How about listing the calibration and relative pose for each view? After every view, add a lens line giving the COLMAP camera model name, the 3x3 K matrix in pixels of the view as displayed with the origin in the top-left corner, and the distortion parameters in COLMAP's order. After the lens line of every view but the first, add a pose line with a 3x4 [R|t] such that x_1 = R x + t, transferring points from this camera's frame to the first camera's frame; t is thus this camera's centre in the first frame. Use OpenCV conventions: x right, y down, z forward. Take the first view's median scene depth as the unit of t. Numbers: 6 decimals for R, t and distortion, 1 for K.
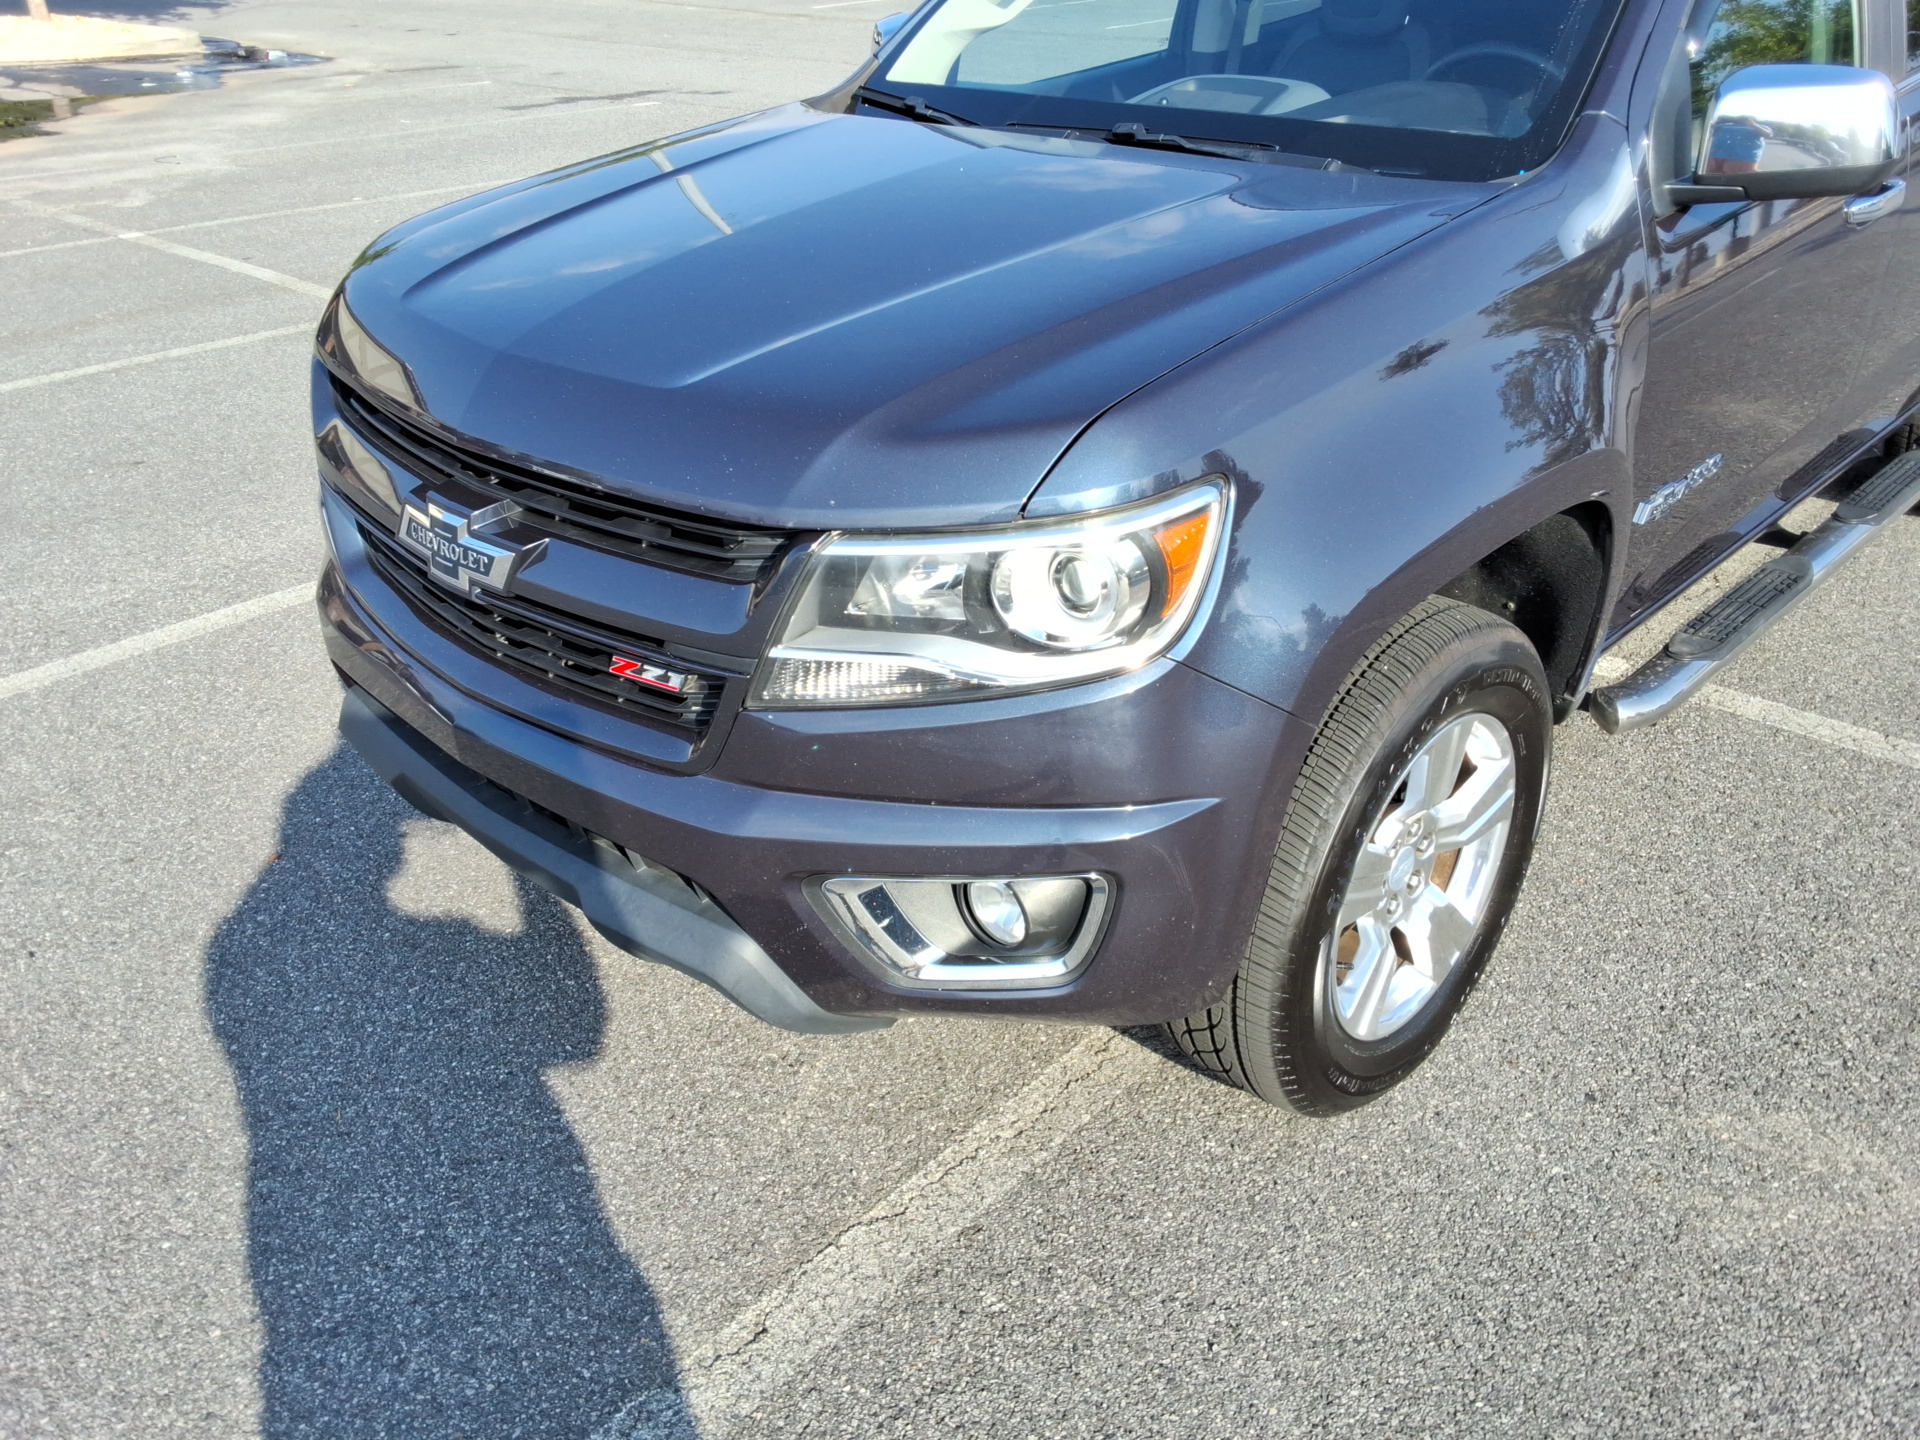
lens RADIAL K [[1546.5, 0, 972.6], [0, 1546.5, 704.3], [0, 0, 1]] dist [0.119535, -0.191012]
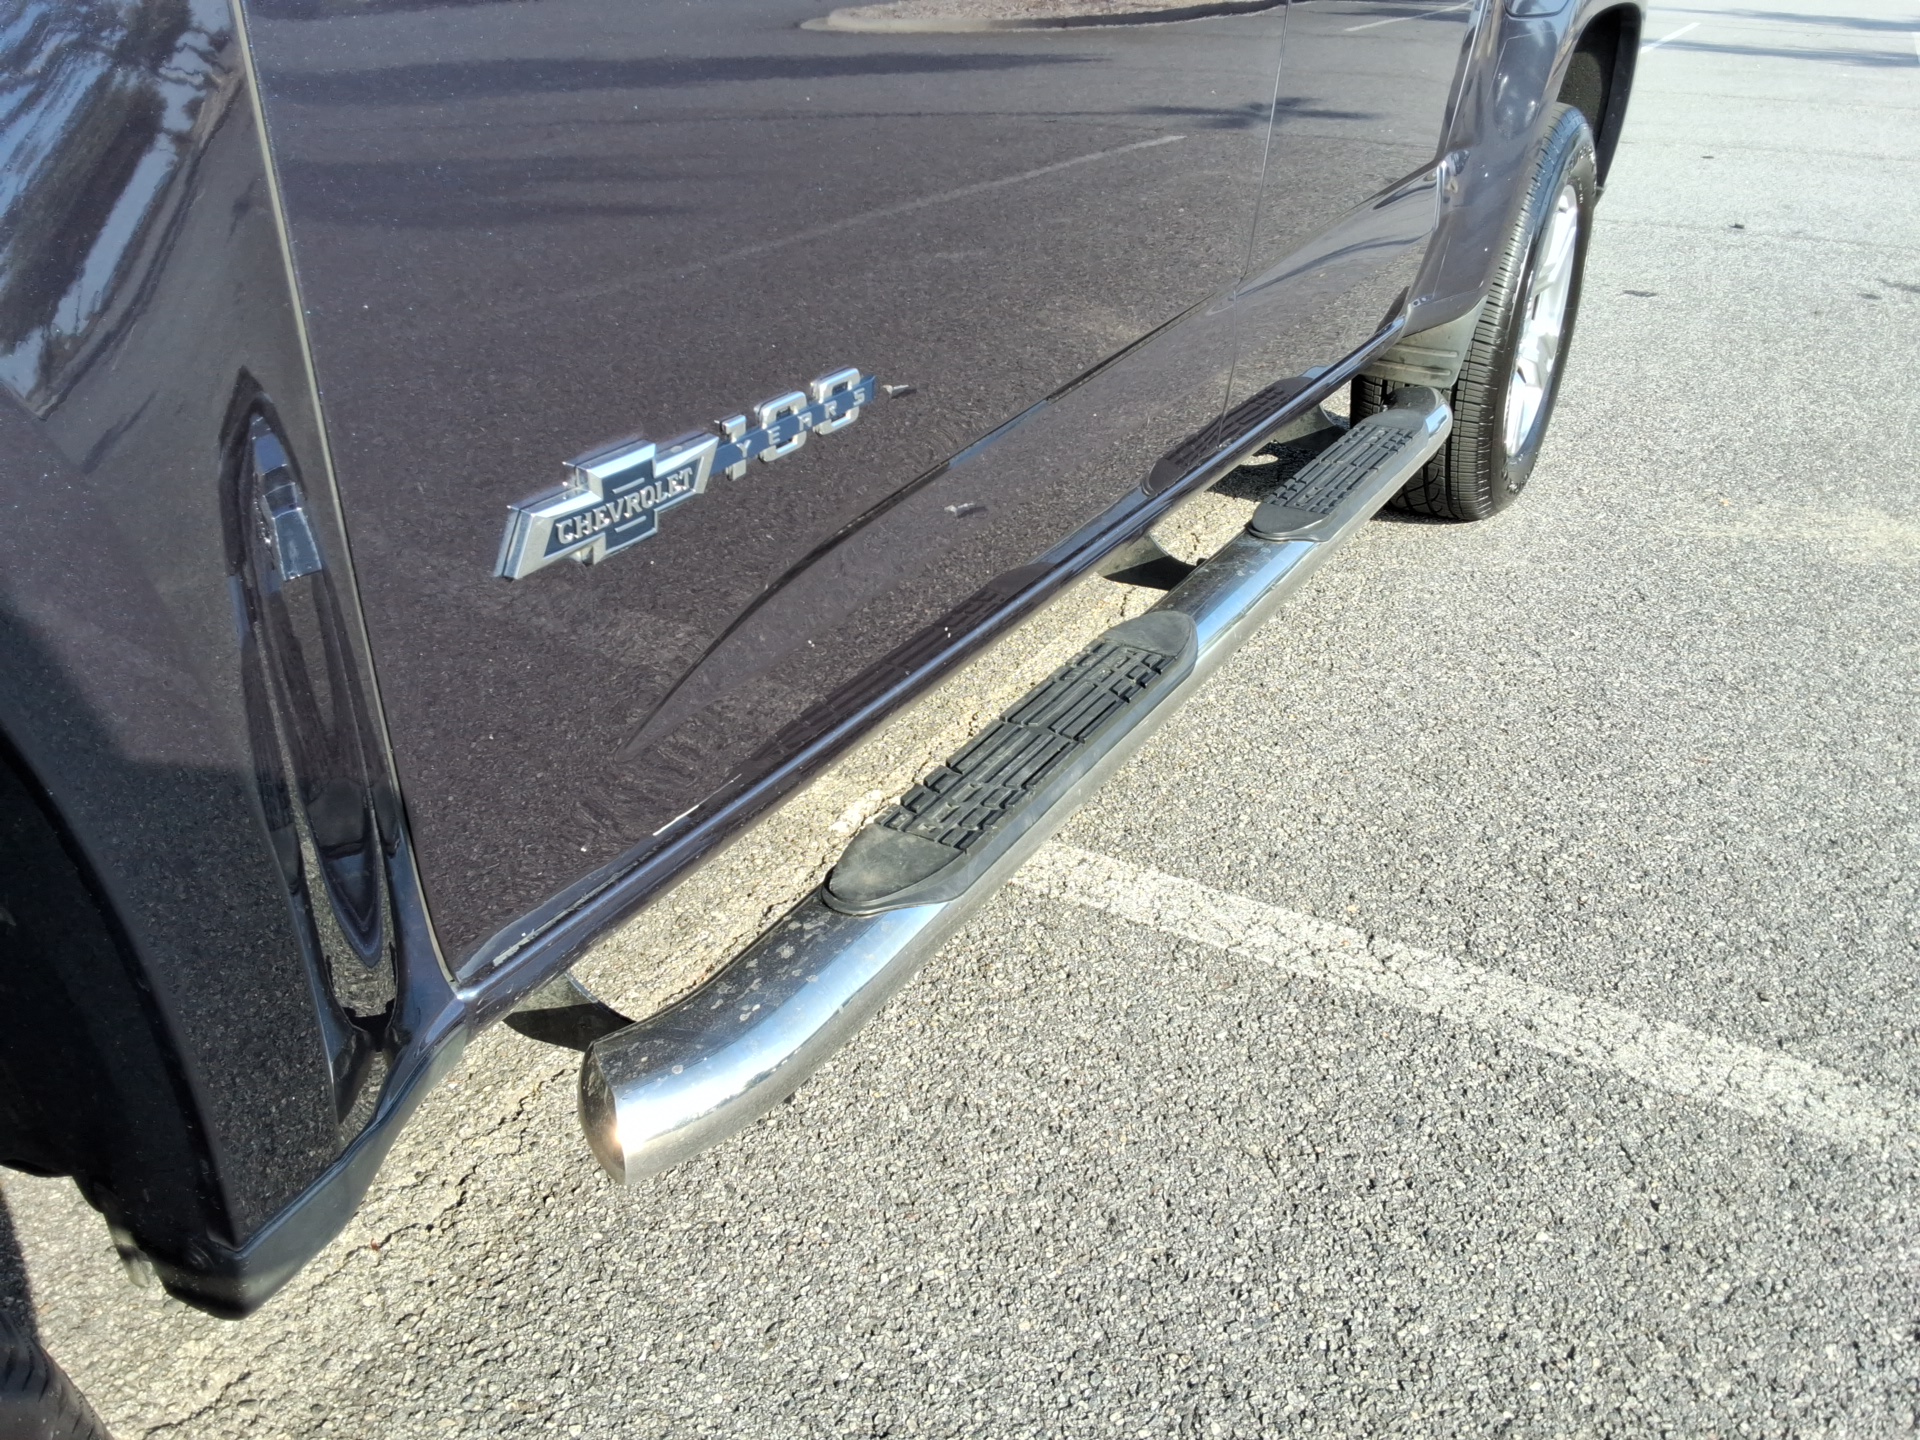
lens RADIAL K [[1539.6, 0, 972.4], [0, 1539.6, 704.7], [0, 0, 1]] dist [0.128779, -0.198650]
pose [[0.966407, -0.072572, 0.246557, 0.325185], [0.078575, 0.996802, -0.014584, -0.059977], [-0.244710, 0.033467, 0.969019, 0.519606]]
